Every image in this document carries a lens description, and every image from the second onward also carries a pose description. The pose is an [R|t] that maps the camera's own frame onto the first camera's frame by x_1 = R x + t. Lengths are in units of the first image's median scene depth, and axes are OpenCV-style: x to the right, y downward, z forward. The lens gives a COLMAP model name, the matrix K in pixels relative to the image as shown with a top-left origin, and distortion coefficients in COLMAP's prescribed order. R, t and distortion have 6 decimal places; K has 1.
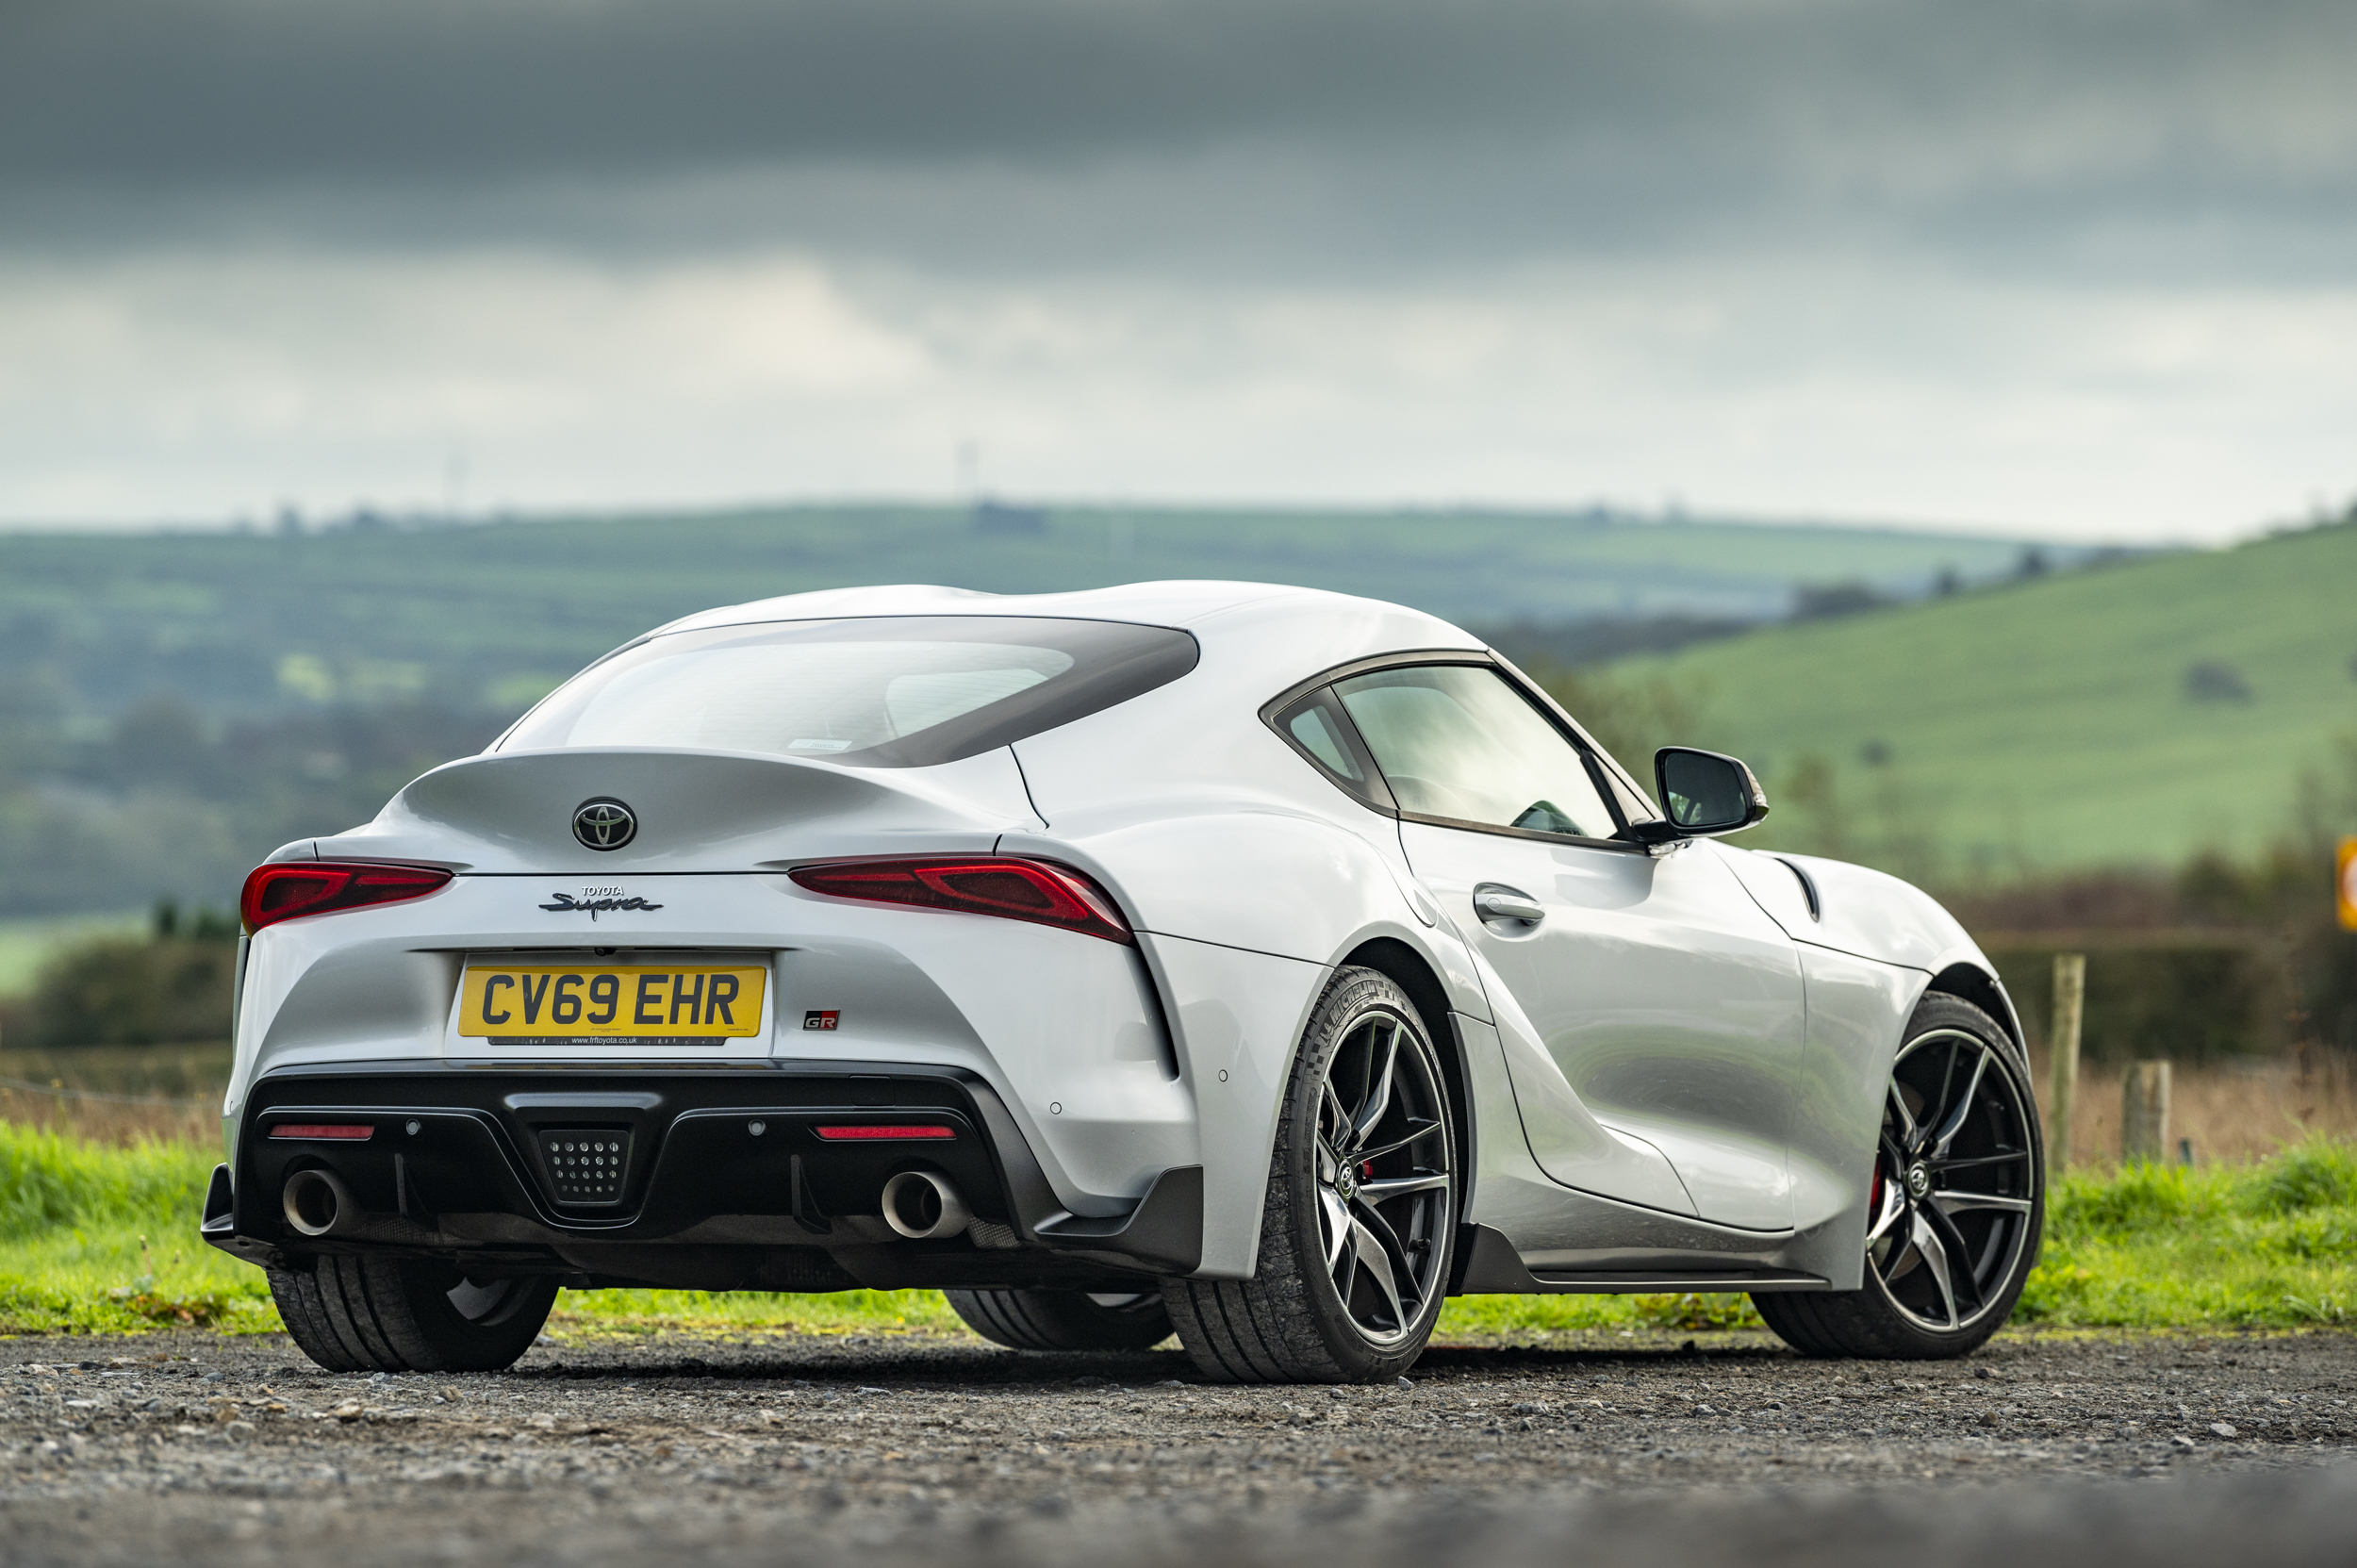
lens RADIAL K [[13732.7, 0, 1178.5], [0, 13732.7, 784.0], [0, 0, 1]] dist [0.142979, 4.531953]
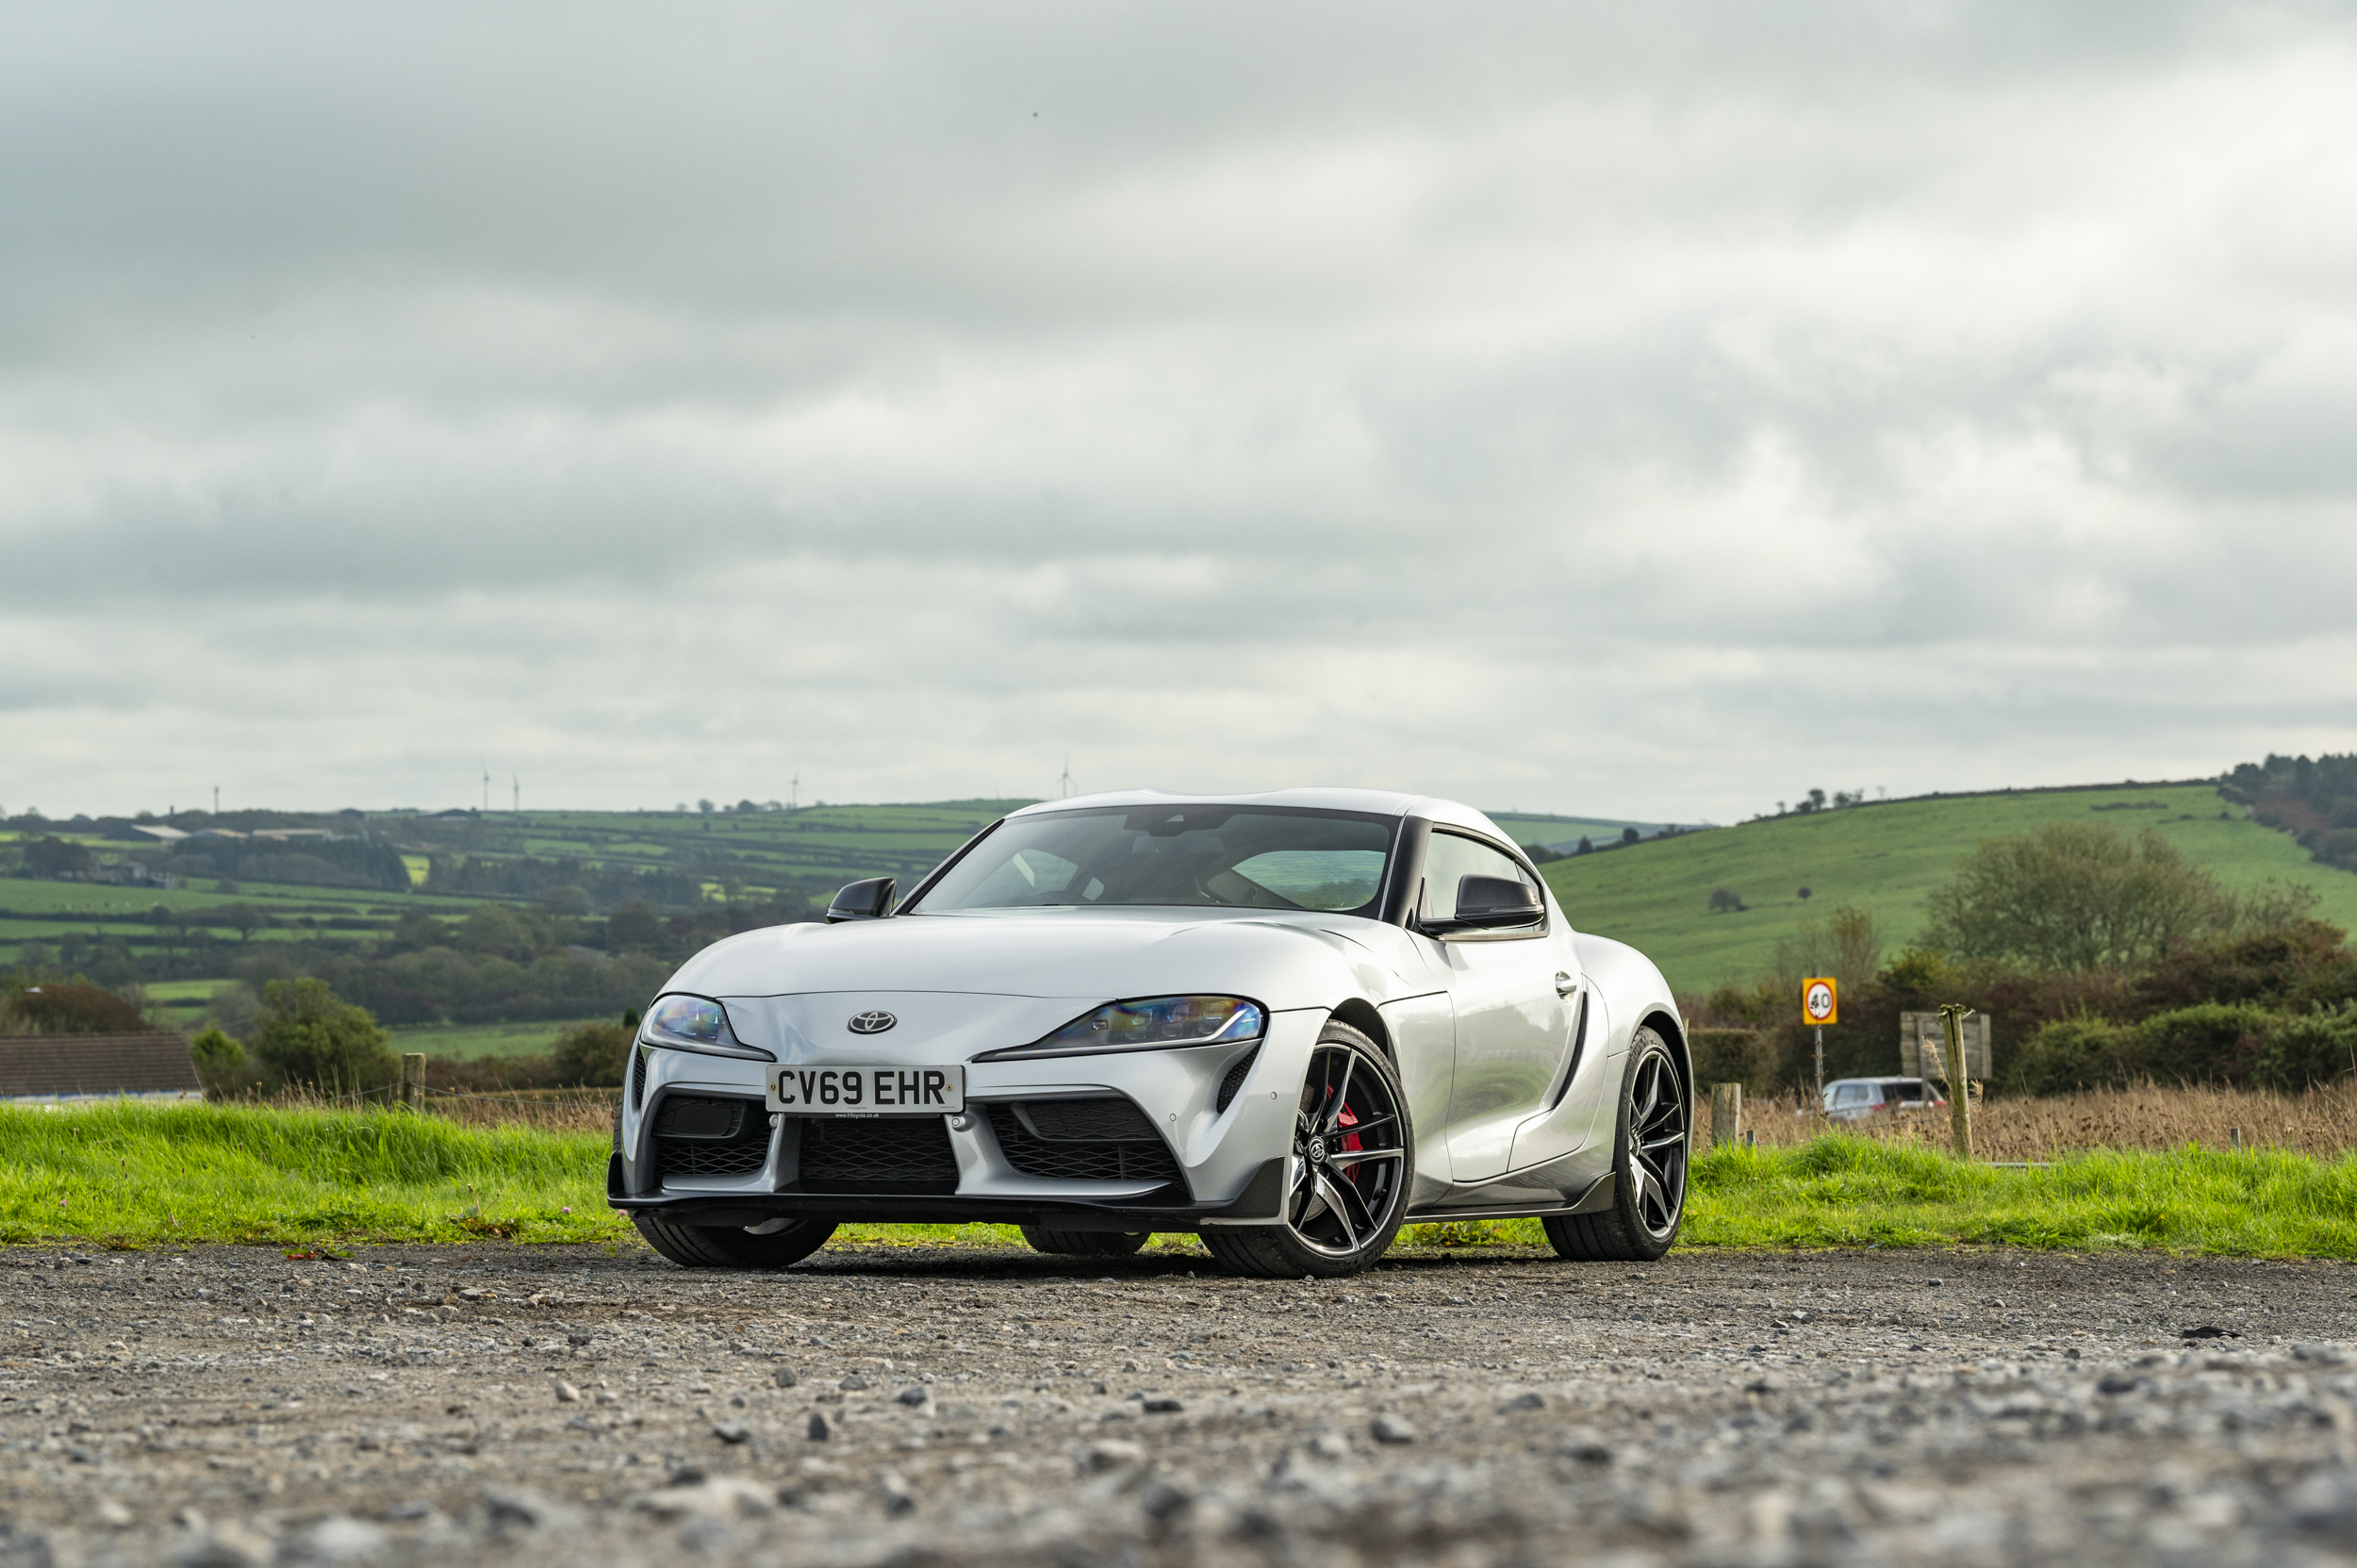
lens RADIAL K [[7166.1, 0, 1178.5], [0, 7166.1, 784.0], [0, 0, 1]] dist [-0.061801, 0.937245]
pose [[0.999983, 0.005824, -0.000502, 0.005797], [-0.005835, 0.999697, -0.023923, 0.005837], [0.000362, 0.023925, 0.999714, 0.158335]]
